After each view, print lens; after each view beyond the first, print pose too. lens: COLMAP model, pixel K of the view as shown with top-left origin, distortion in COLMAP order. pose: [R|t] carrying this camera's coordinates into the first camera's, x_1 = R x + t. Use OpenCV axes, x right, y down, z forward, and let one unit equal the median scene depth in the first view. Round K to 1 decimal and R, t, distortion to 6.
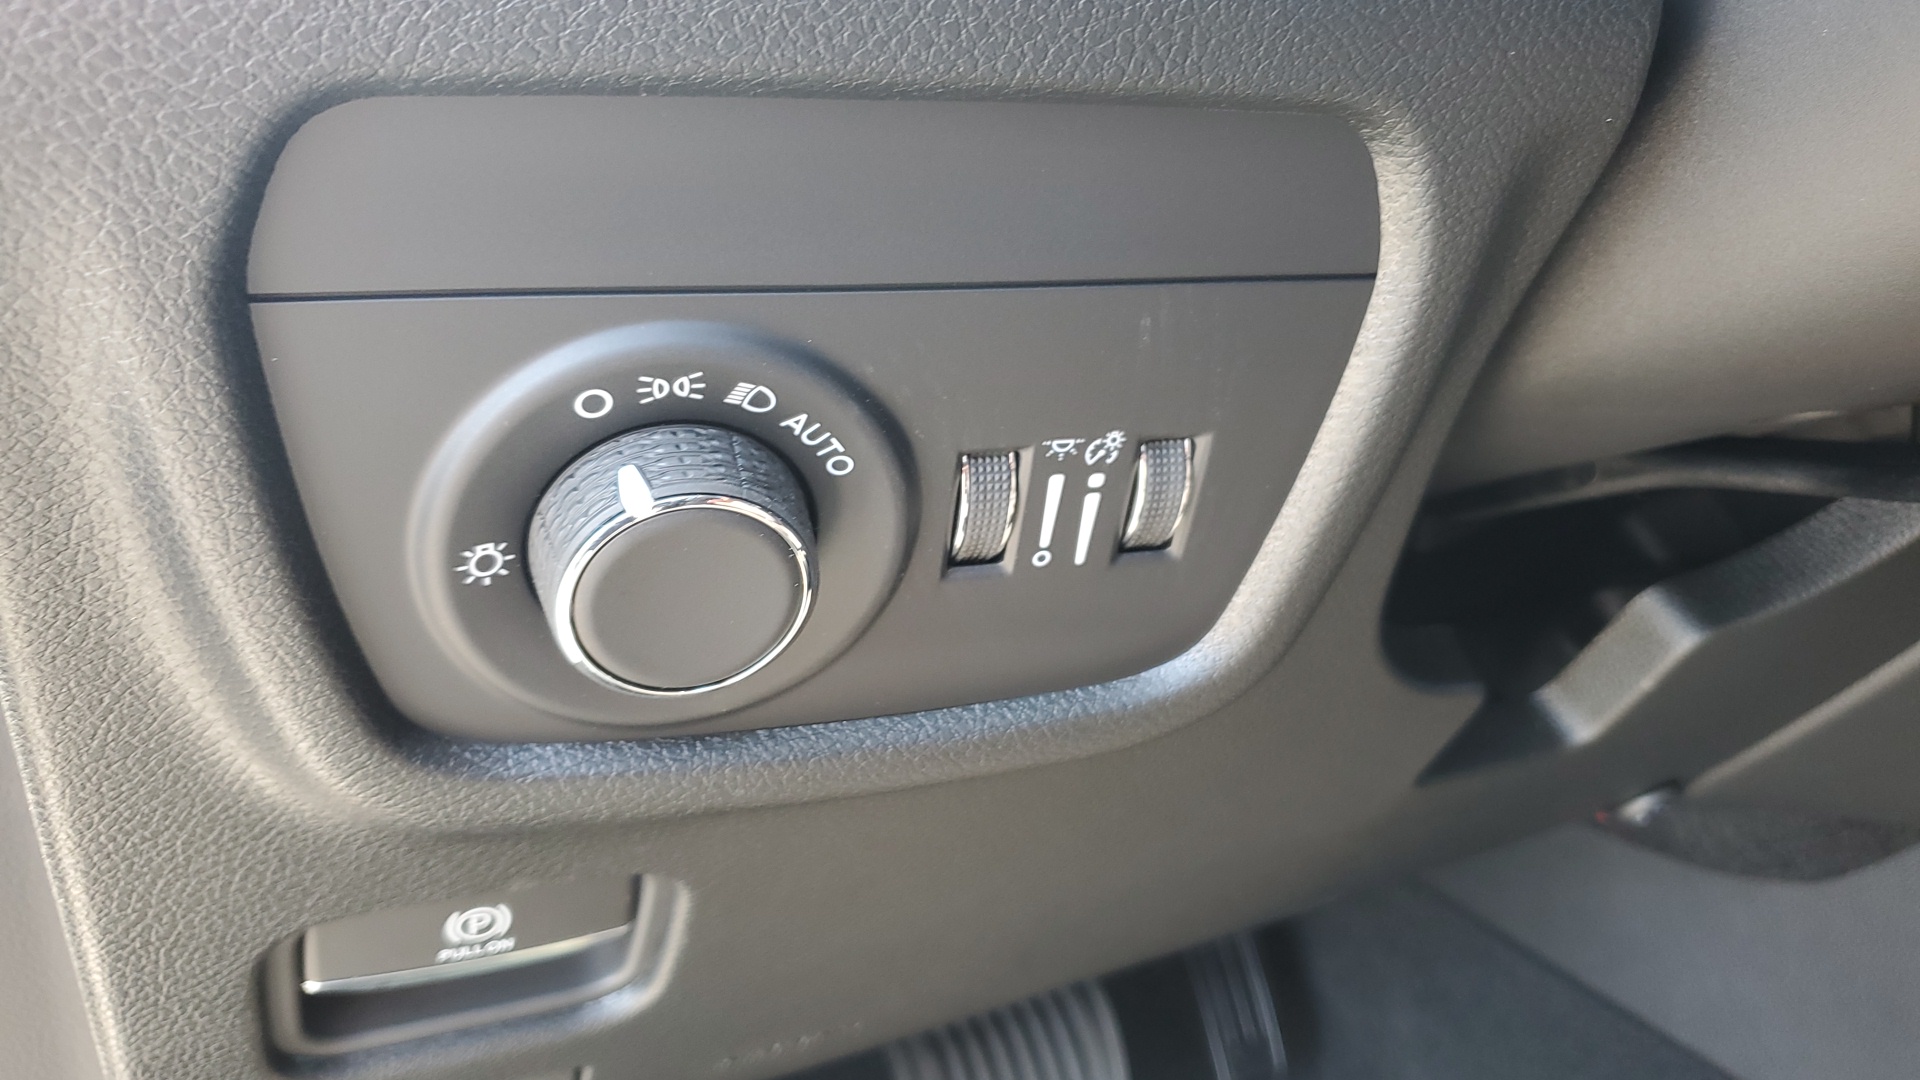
lens RADIAL K [[1454.0, 0, 959.7], [0, 1454.0, 492.2], [0, 0, 1]] dist [0.004651, 0.004649]
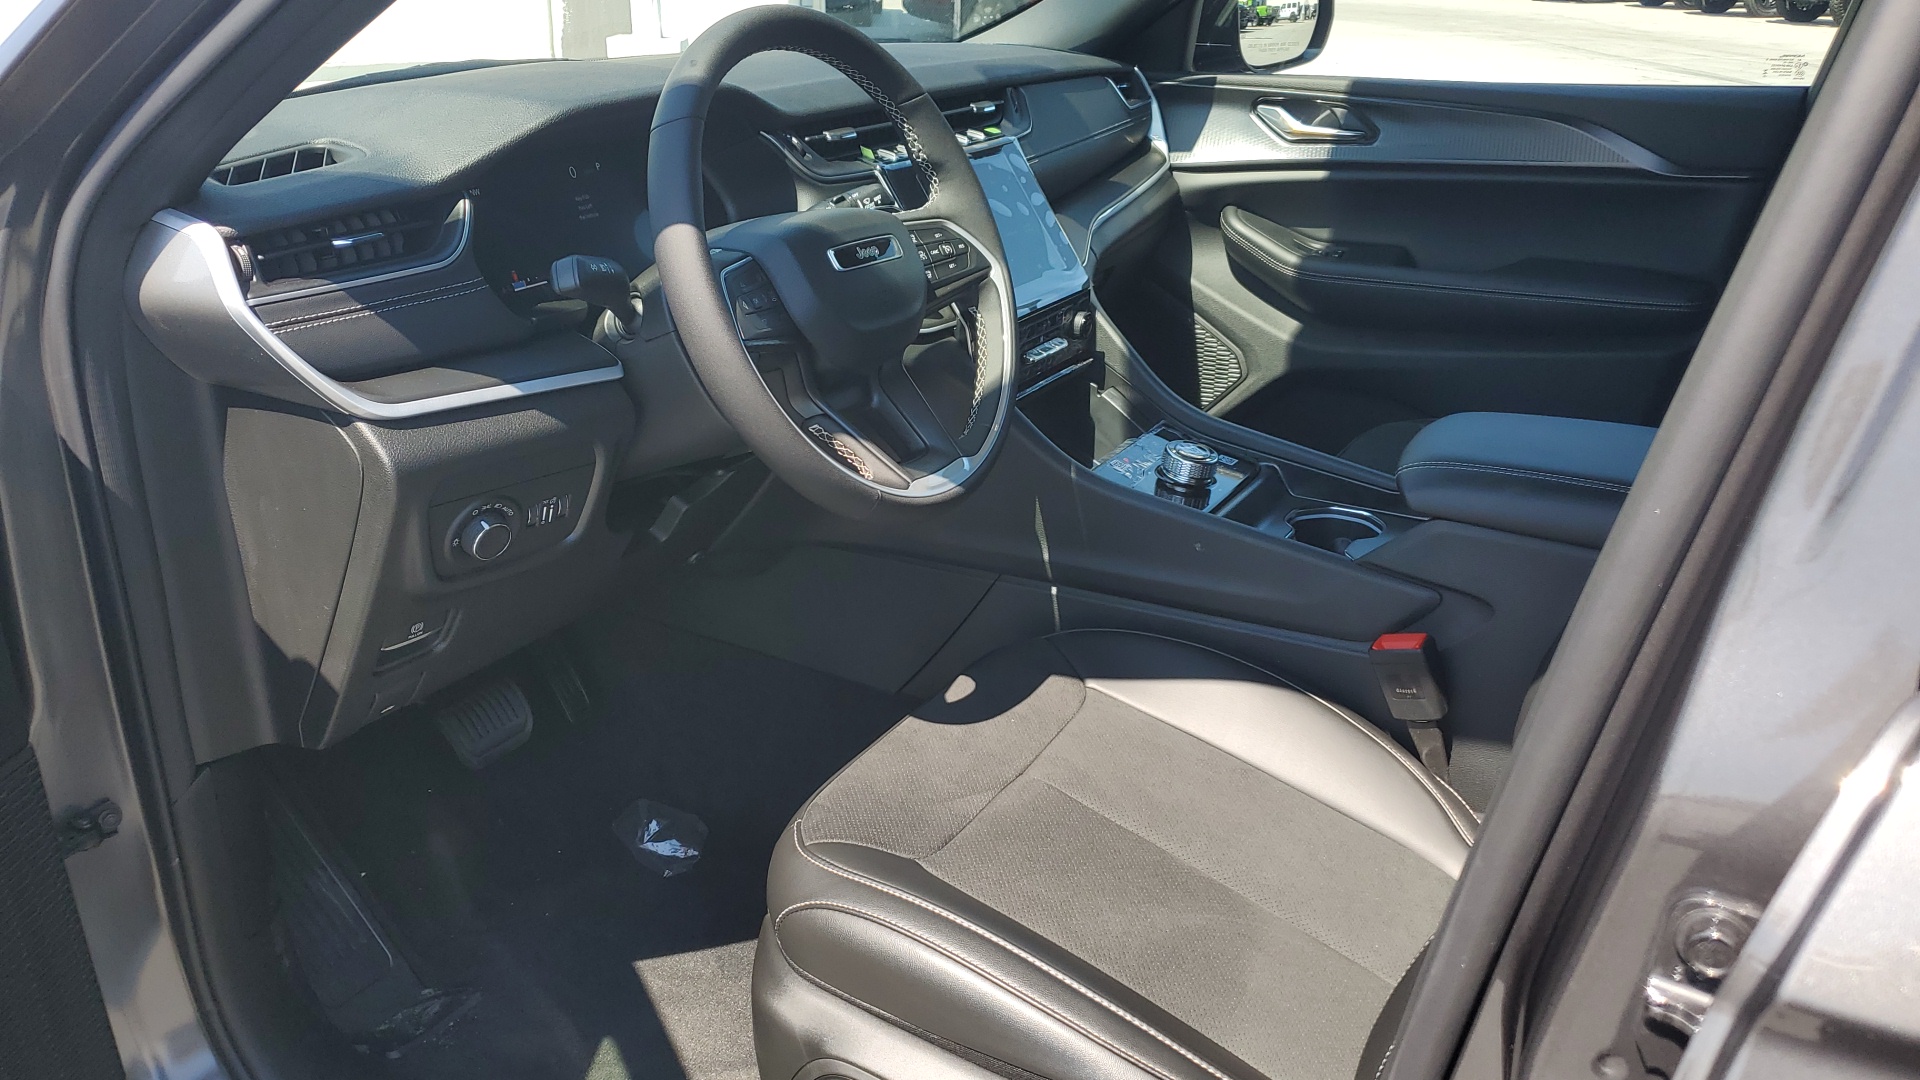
lens RADIAL K [[1454.0, 0, 959.7], [0, 1454.0, 492.2], [0, 0, 1]] dist [0.004651, 0.004649]
pose [[0.841373, -0.185572, 0.507597, -1.371973], [0.143078, 0.982174, 0.121911, -0.503354], [-0.521172, -0.029946, 0.852926, -4.433922]]
